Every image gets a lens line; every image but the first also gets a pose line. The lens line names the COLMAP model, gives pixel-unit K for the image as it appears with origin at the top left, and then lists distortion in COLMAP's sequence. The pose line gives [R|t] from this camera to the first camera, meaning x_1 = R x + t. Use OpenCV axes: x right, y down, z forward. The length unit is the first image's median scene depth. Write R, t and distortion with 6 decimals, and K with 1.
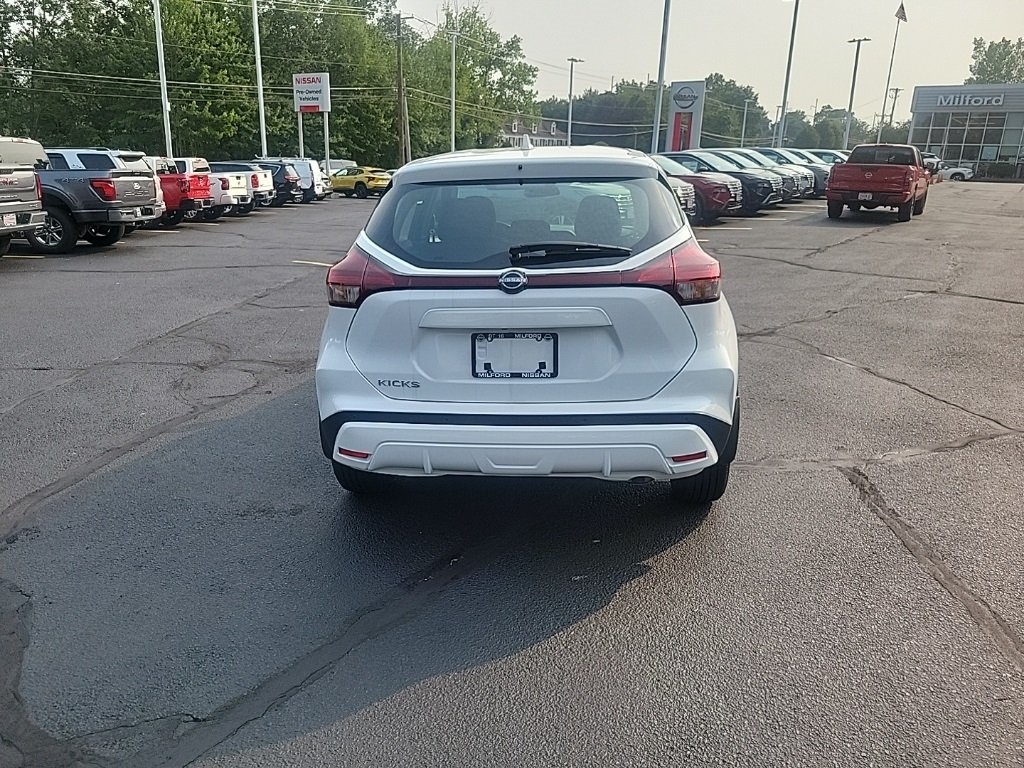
lens RADIAL K [[782.6, 0, 501.1], [0, 782.6, 381.5], [0, 0, 1]] dist [0.051660, -0.031532]
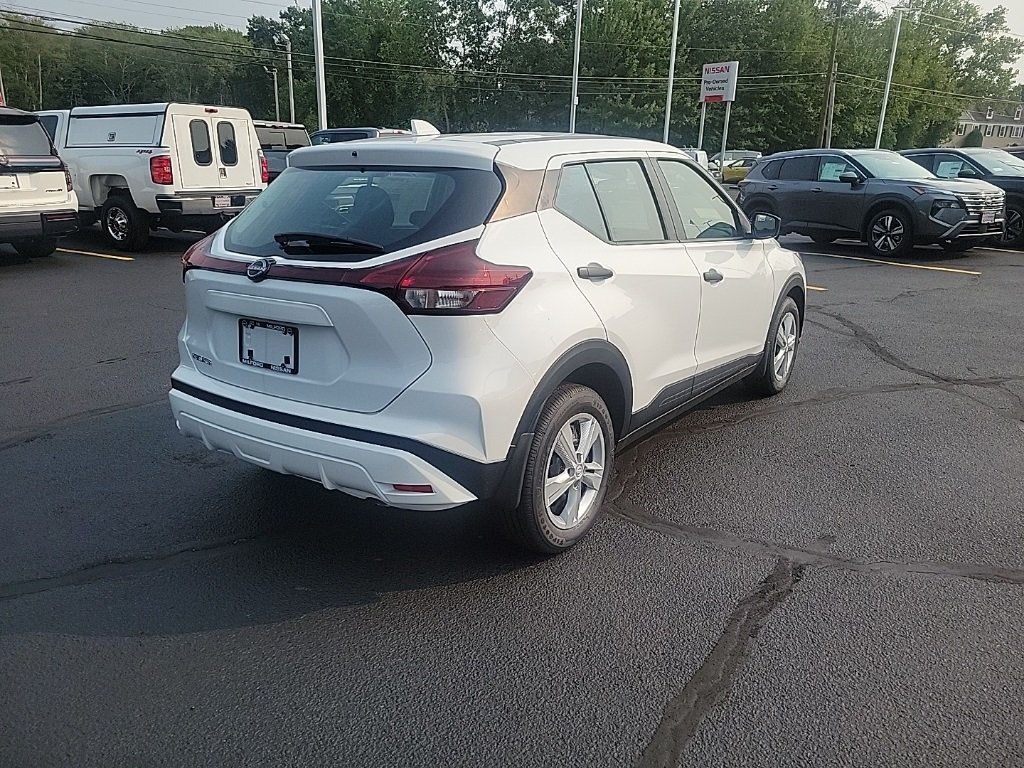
lens RADIAL K [[782.6, 0, 519.9], [0, 782.6, 374.8], [0, 0, 1]] dist [0.051660, -0.031532]
pose [[0.868795, 0.148445, -0.472397, 0.077712], [-0.147141, 0.988308, 0.039953, -0.008537], [0.472805, 0.034798, 0.880480, 0.029835]]
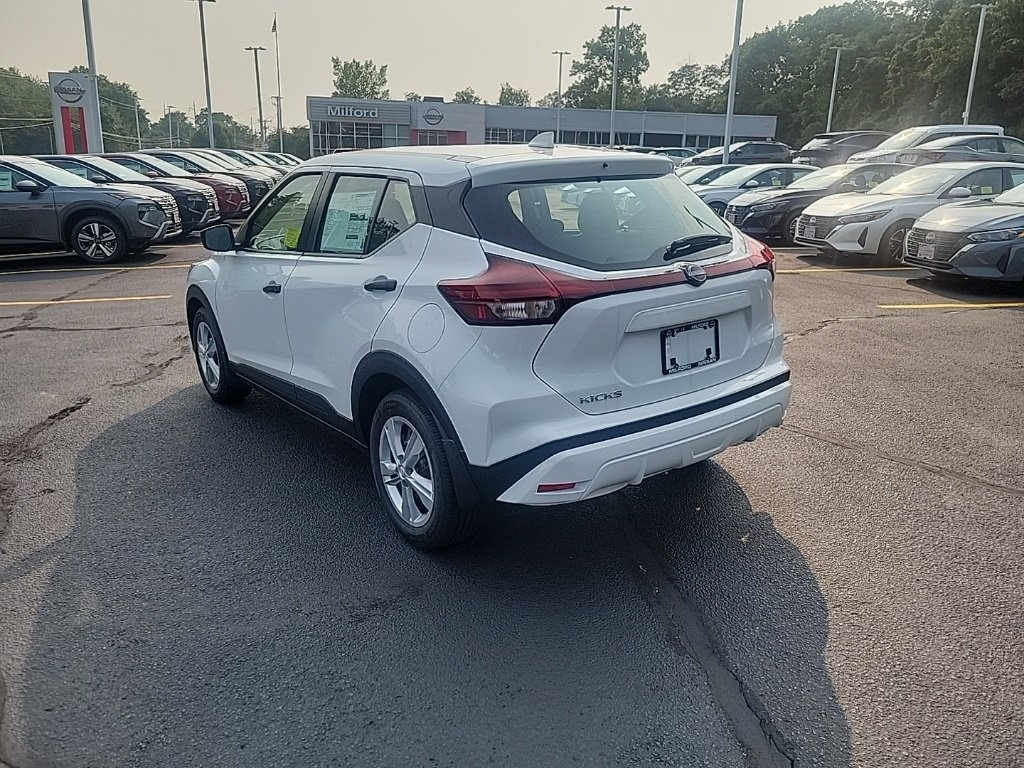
lens RADIAL K [[782.6, 0, 503.9], [0, 782.6, 373.5], [0, 0, 1]] dist [0.051660, -0.031532]
pose [[0.734407, -0.176294, 0.655414, -0.086925], [0.183918, 0.981238, 0.057850, -0.010614], [-0.653315, 0.078057, 0.753051, 0.039957]]
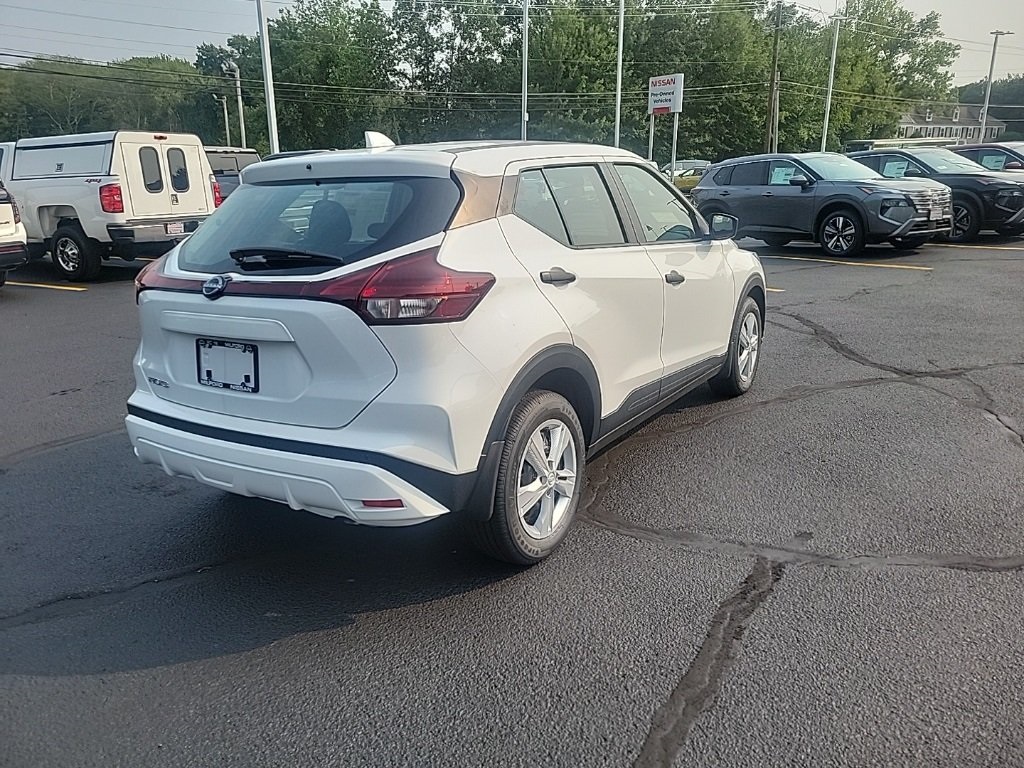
lens RADIAL K [[782.6, 0, 503.5], [0, 782.6, 369.9], [0, 0, 1]] dist [0.051660, -0.031532]
pose [[0.887053, 0.096723, -0.451423, 0.076441], [-0.103363, 0.994594, 0.009994, -0.007361], [0.449949, 0.037795, 0.892254, 0.031201]]
